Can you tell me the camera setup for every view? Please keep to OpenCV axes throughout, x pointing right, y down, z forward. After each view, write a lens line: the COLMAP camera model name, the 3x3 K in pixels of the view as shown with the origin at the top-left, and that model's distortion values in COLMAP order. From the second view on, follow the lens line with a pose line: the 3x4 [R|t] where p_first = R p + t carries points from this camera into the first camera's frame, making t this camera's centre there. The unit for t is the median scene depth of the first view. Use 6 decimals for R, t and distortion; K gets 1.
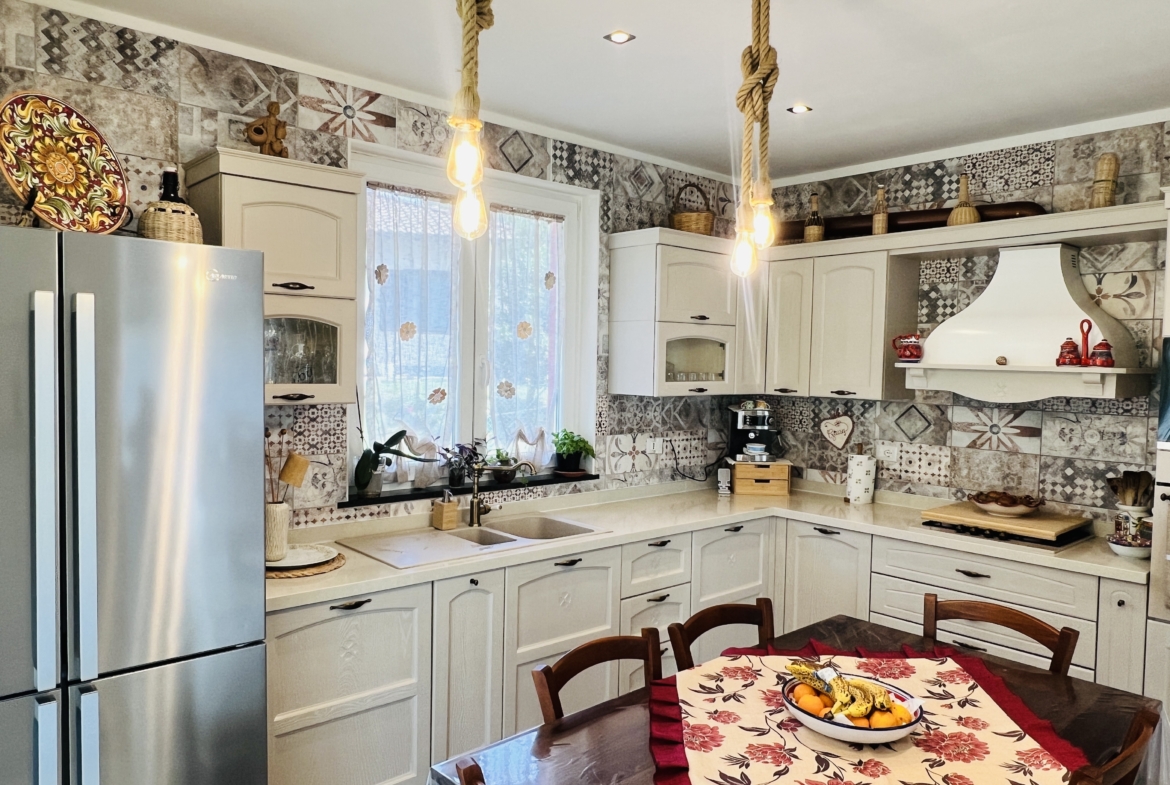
lens RADIAL K [[798.6, 0, 575.8], [0, 798.6, 391.3], [0, 0, 1]] dist [0.003051, -0.010244]
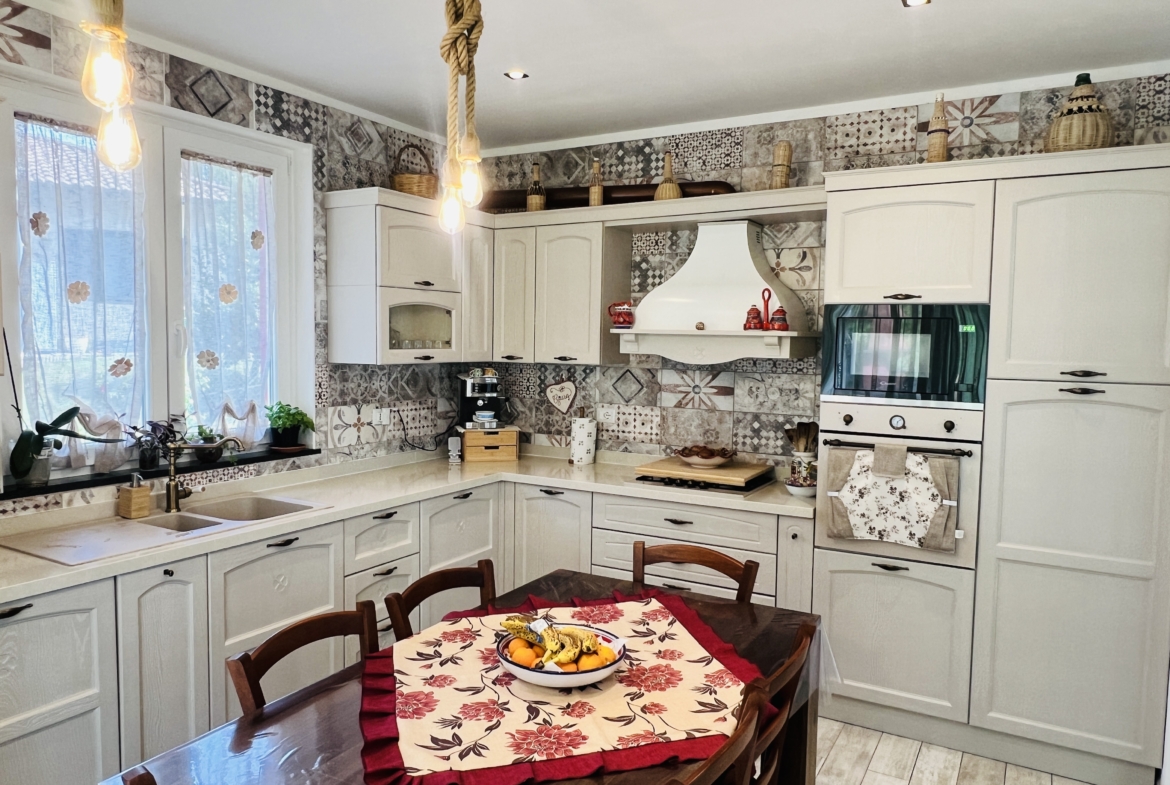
lens RADIAL K [[798.6, 0, 577.4], [0, 798.6, 394.7], [0, 0, 1]] dist [0.003051, -0.010244]
pose [[0.948609, -0.027591, 0.315246, 0.023193], [0.016201, 0.999120, 0.038697, 0.009507], [-0.316037, -0.031601, 0.948221, 0.011008]]
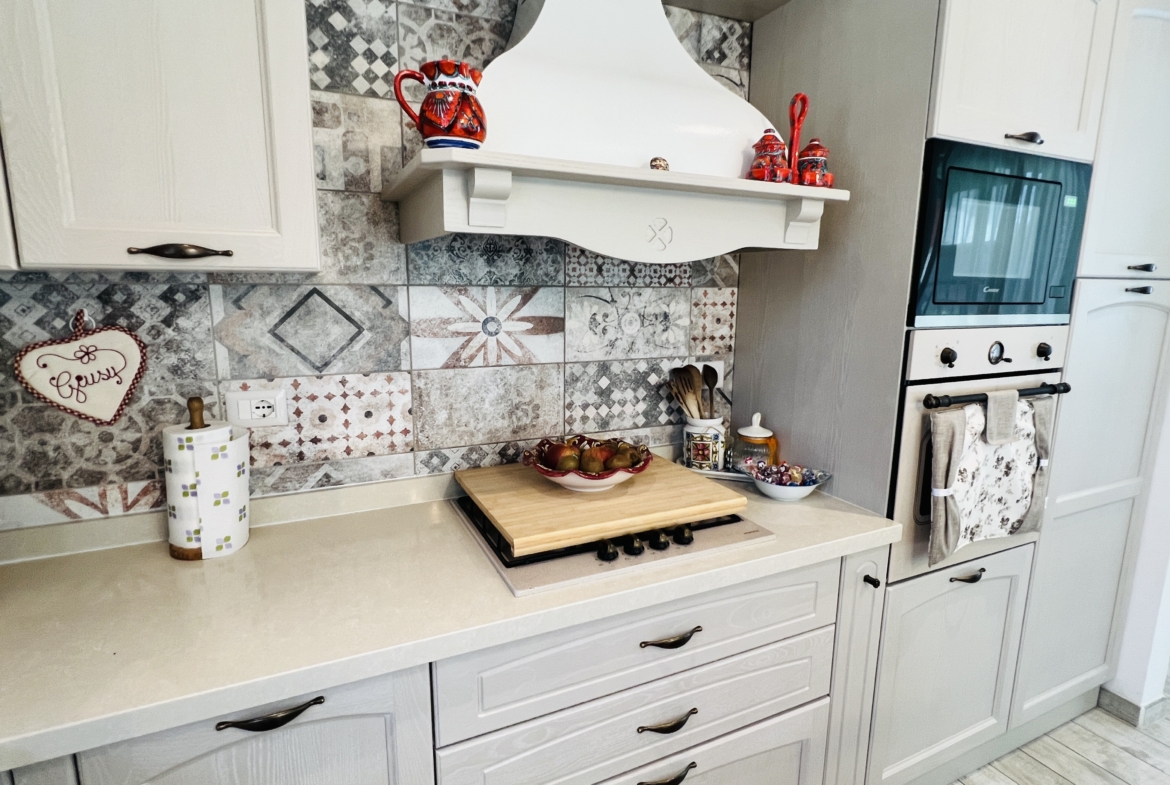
lens RADIAL K [[594.0, 0, 581.9], [0, 594.0, 390.6], [0, 0, 1]] dist [-0.003855, -0.000401]
pose [[0.279454, -0.184569, 0.942252, 0.163743], [0.038577, 0.982716, 0.181054, 0.020588], [-0.959384, -0.014247, 0.281744, 0.842393]]
